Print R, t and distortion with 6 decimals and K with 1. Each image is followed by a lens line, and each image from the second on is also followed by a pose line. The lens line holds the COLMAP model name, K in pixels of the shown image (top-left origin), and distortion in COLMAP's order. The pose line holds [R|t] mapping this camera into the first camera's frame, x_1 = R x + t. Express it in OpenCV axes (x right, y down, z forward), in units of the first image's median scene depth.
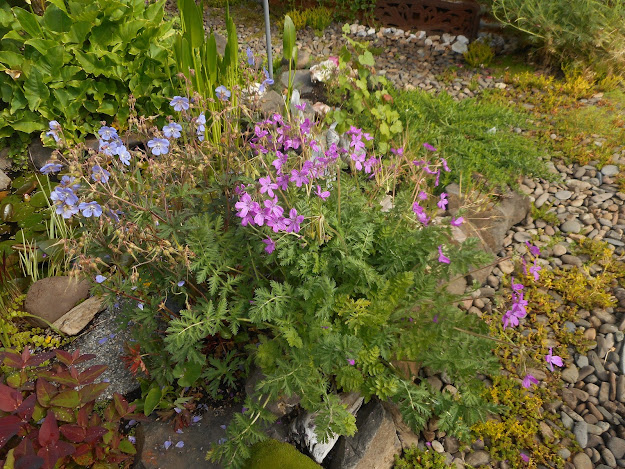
lens RADIAL K [[514.5, 0, 312.5], [0, 514.5, 234.5], [0, 0, 1]] dist [0.002584, -0.010270]
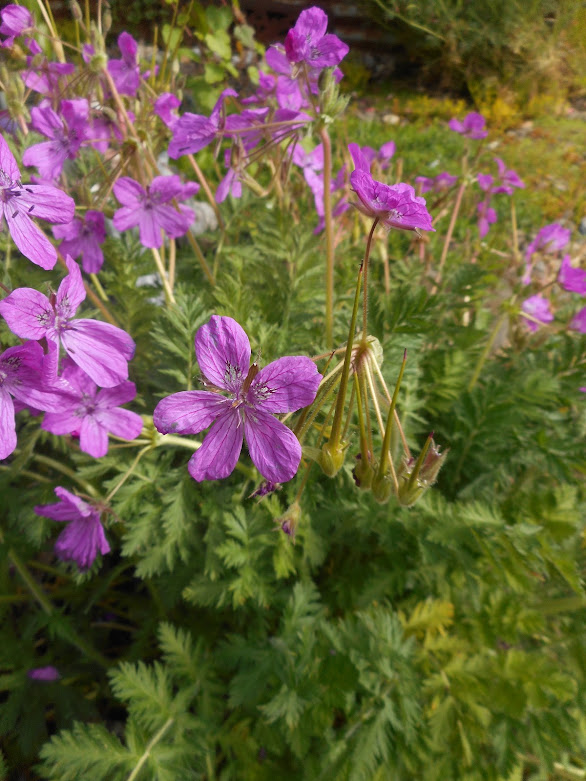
lens RADIAL K [[642.9, 0, 311.4], [0, 642.9, 386.7], [0, 0, 1]] dist [0.002584, -0.010270]
pose [[0.940902, -0.162921, 0.296917, -0.024260], [0.156559, 0.986631, 0.045254, -0.011140], [-0.300320, 0.003905, 0.953830, 0.275611]]
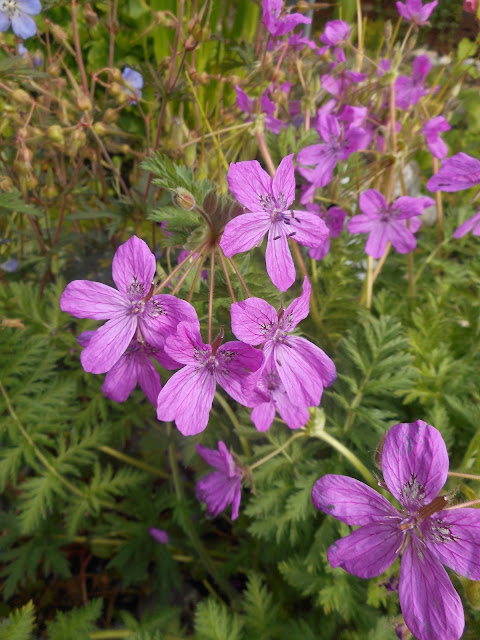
lens RADIAL K [[534.7, 0, 225.0], [0, 534.7, 318.7], [0, 0, 1]] dist [-0.103367, 0.166424]
pose [[0.970140, 0.212619, -0.116708, -0.026451], [-0.207945, 0.976810, 0.051007, -0.024028], [0.124846, -0.025215, 0.991856, 0.290577]]
